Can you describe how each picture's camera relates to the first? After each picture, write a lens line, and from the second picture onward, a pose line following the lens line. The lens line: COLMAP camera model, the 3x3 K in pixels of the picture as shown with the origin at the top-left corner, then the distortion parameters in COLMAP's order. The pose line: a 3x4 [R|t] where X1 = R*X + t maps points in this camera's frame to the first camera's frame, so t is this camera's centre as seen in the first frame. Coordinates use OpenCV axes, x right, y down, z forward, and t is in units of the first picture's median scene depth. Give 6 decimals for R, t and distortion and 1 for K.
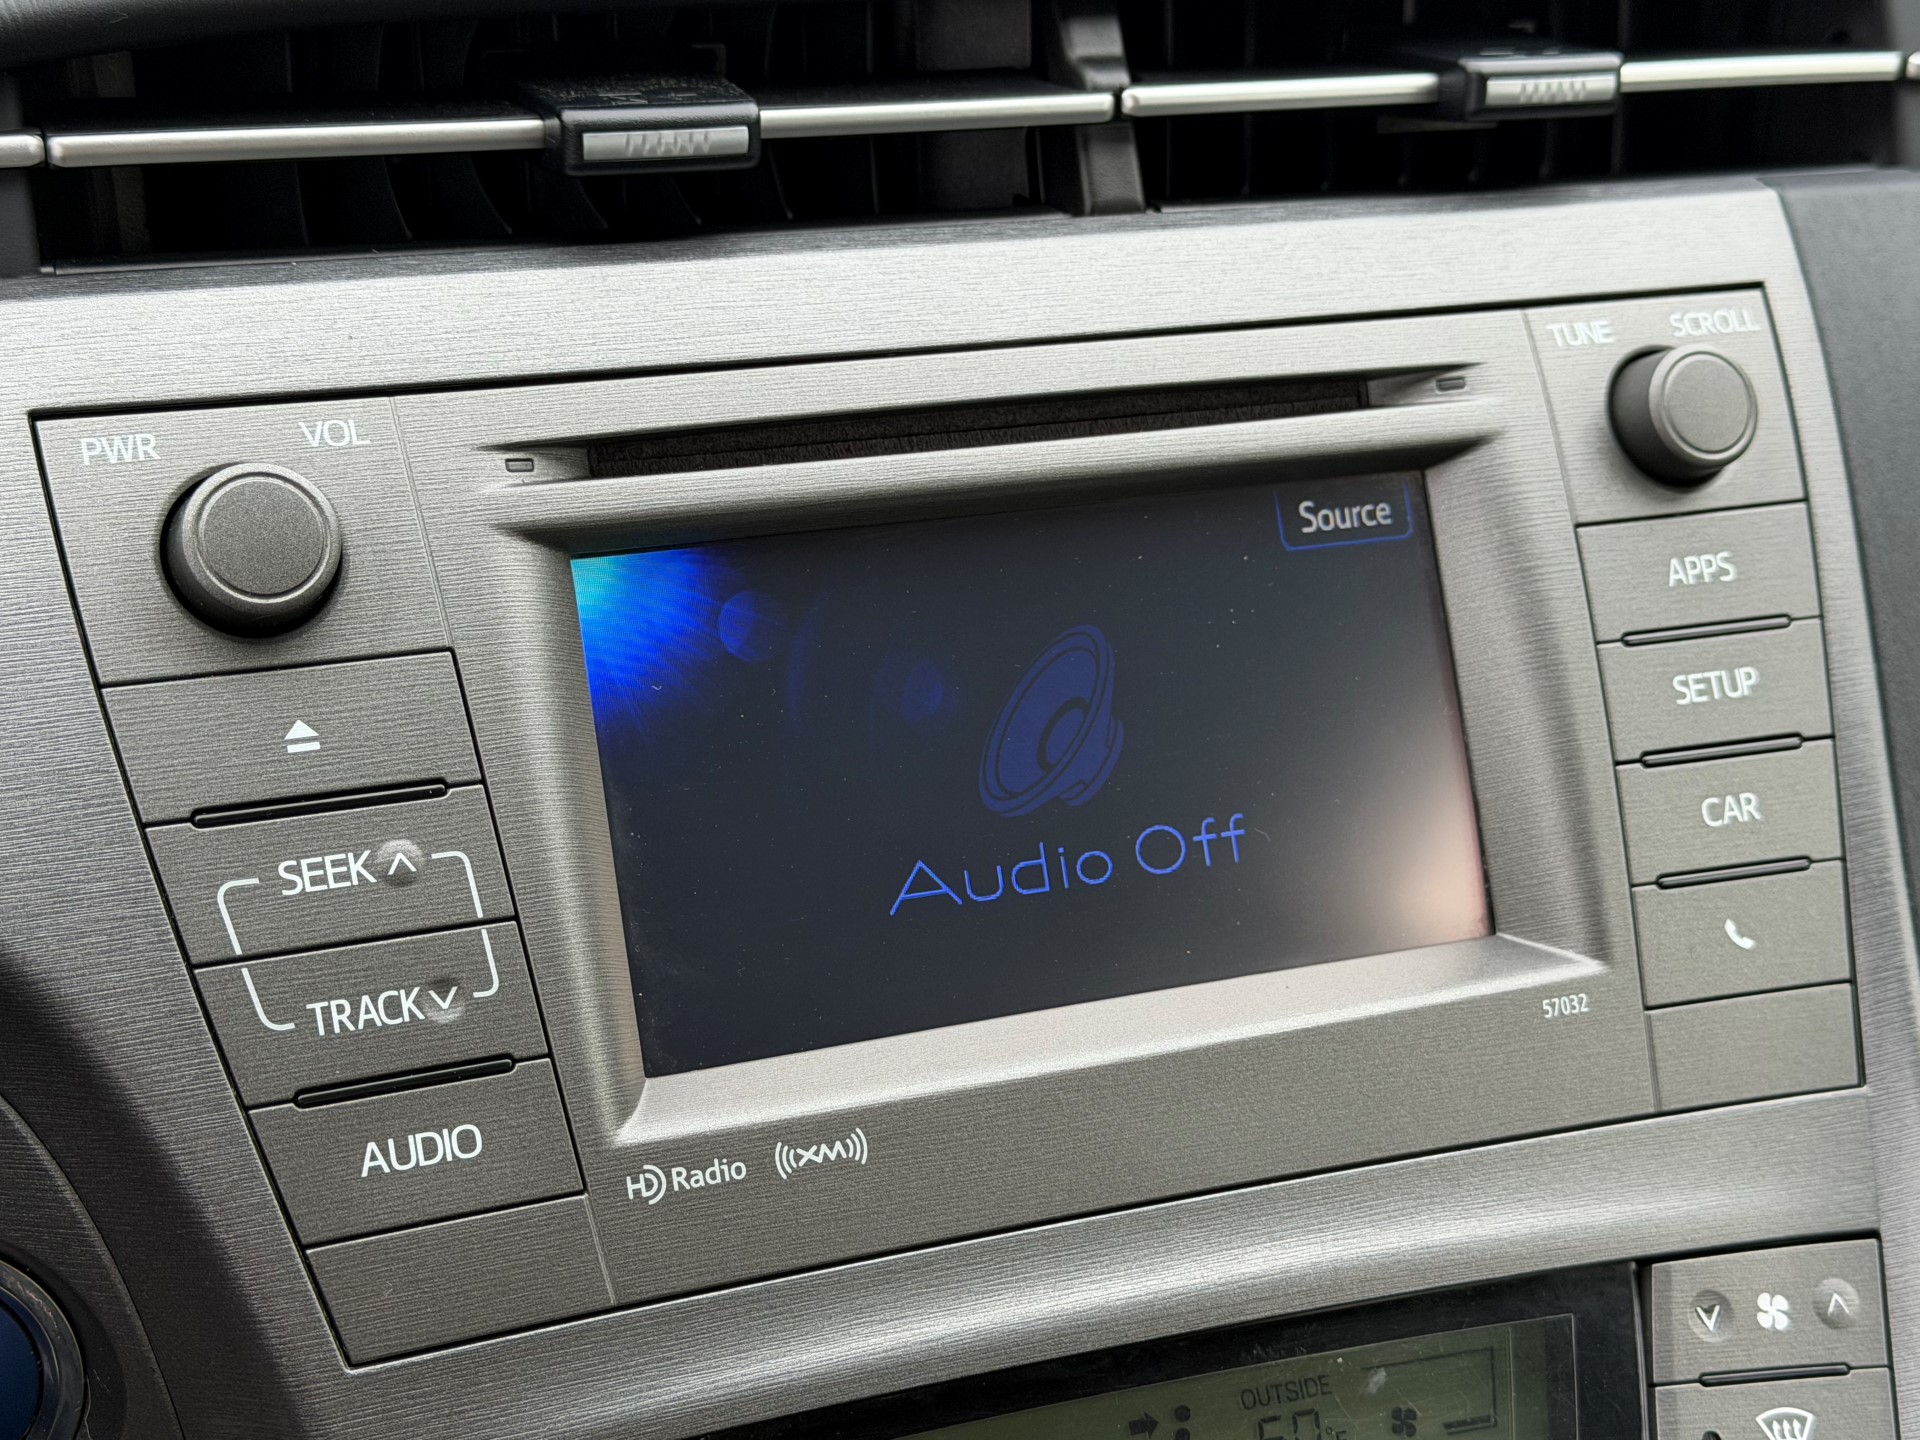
lens RADIAL K [[2999.3, 0, 955.5], [0, 2999.3, 735.5], [0, 0, 1]] dist [0.177494, -0.421907]
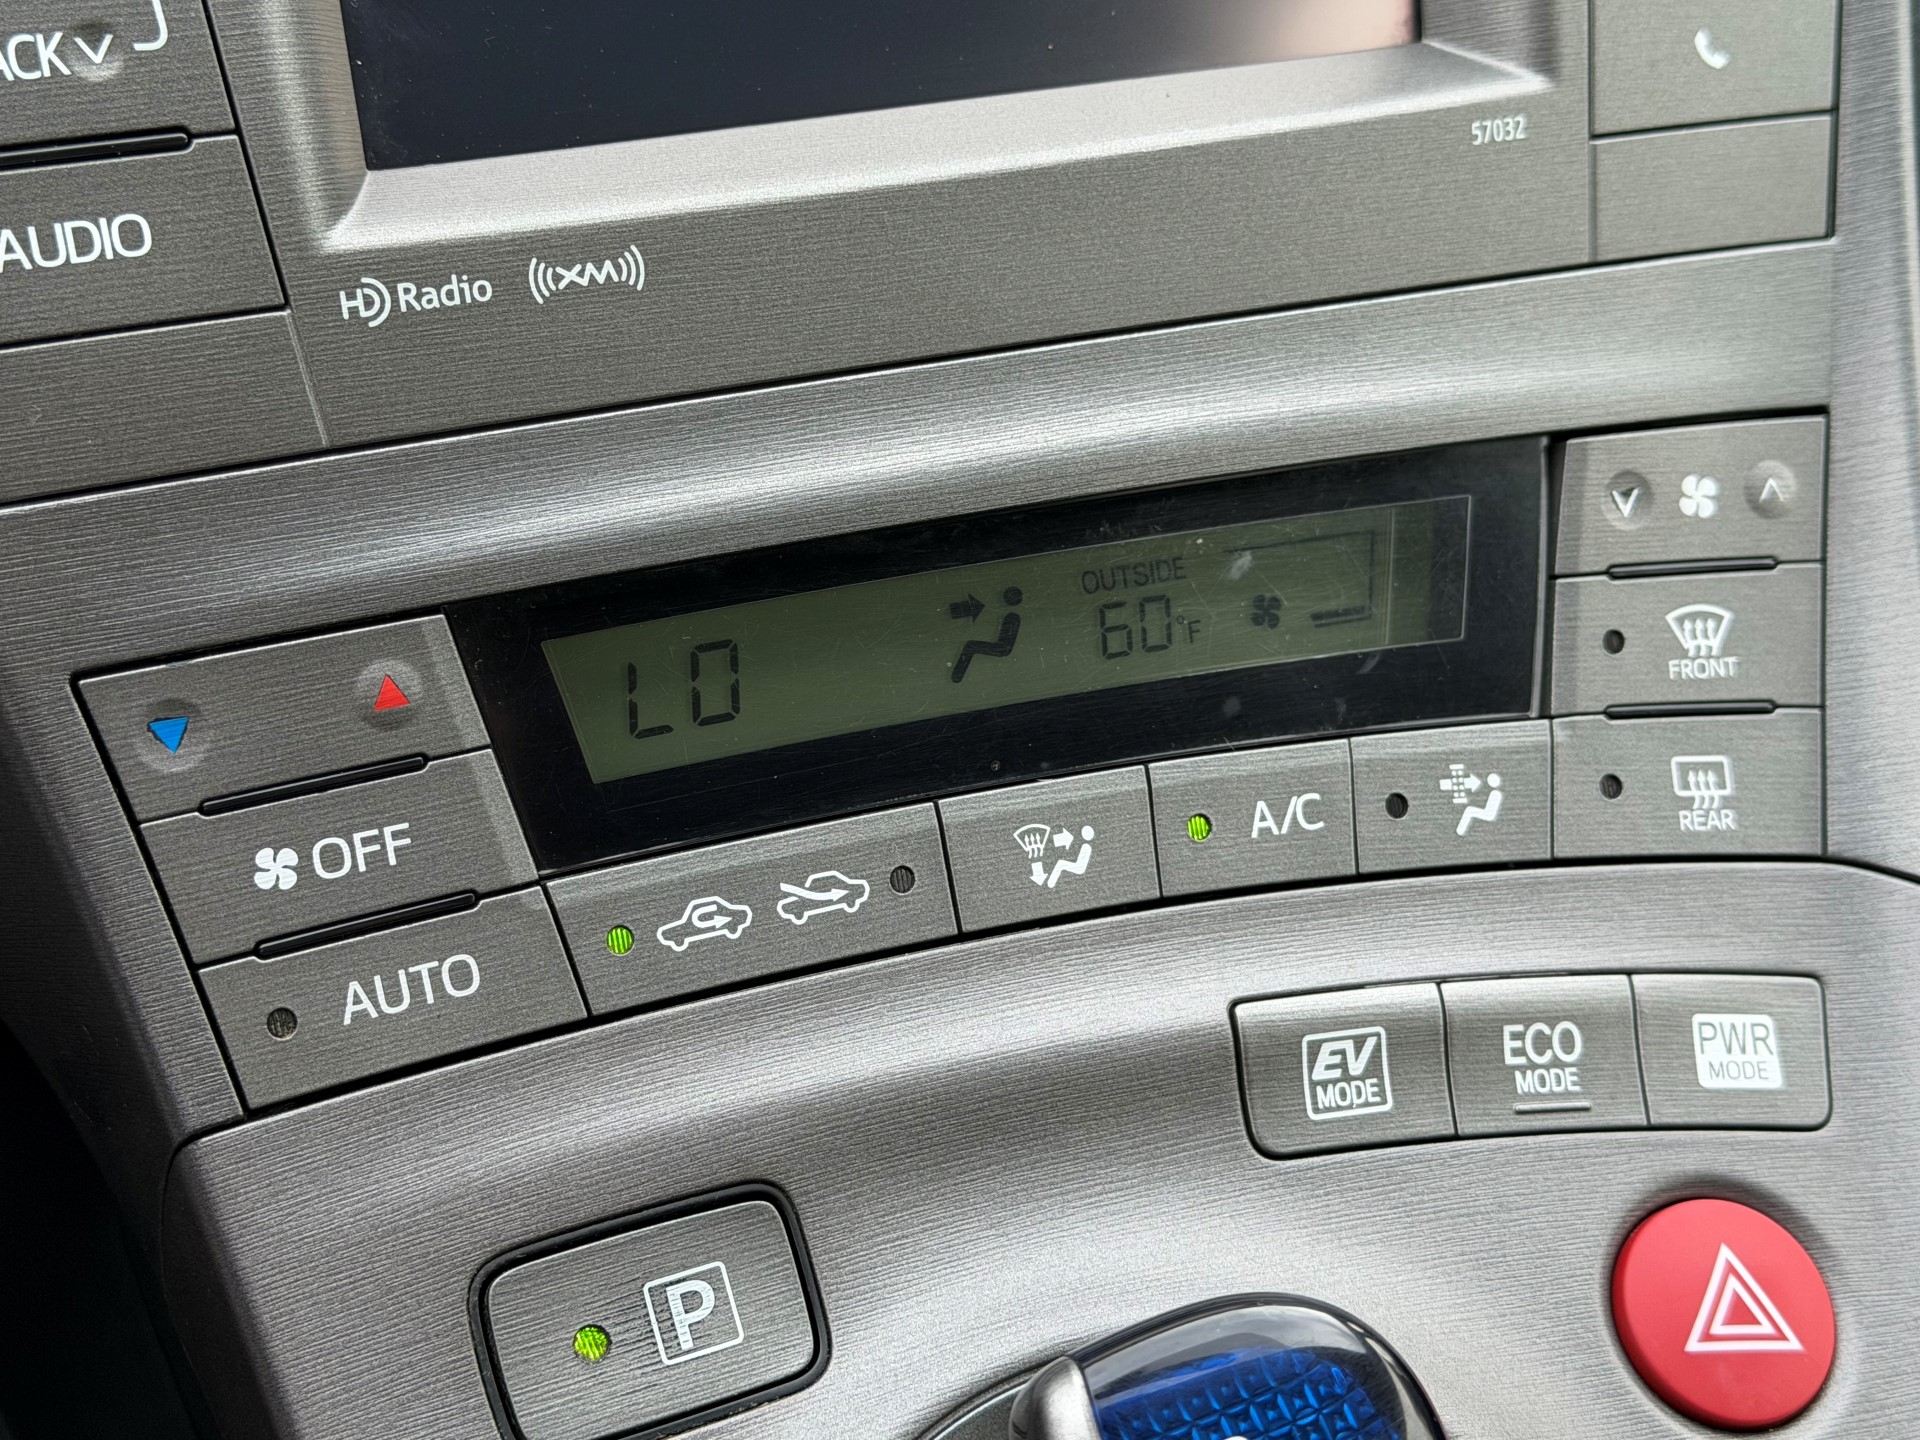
lens RADIAL K [[3056.5, 0, 954.1], [0, 3056.5, 699.5], [0, 0, 1]] dist [0.162750, -0.247164]
pose [[0.997740, 0.030769, 0.059737, 0.008237], [-0.045334, 0.964431, 0.260418, 0.029882], [-0.049600, -0.262538, 0.963646, 0.171404]]
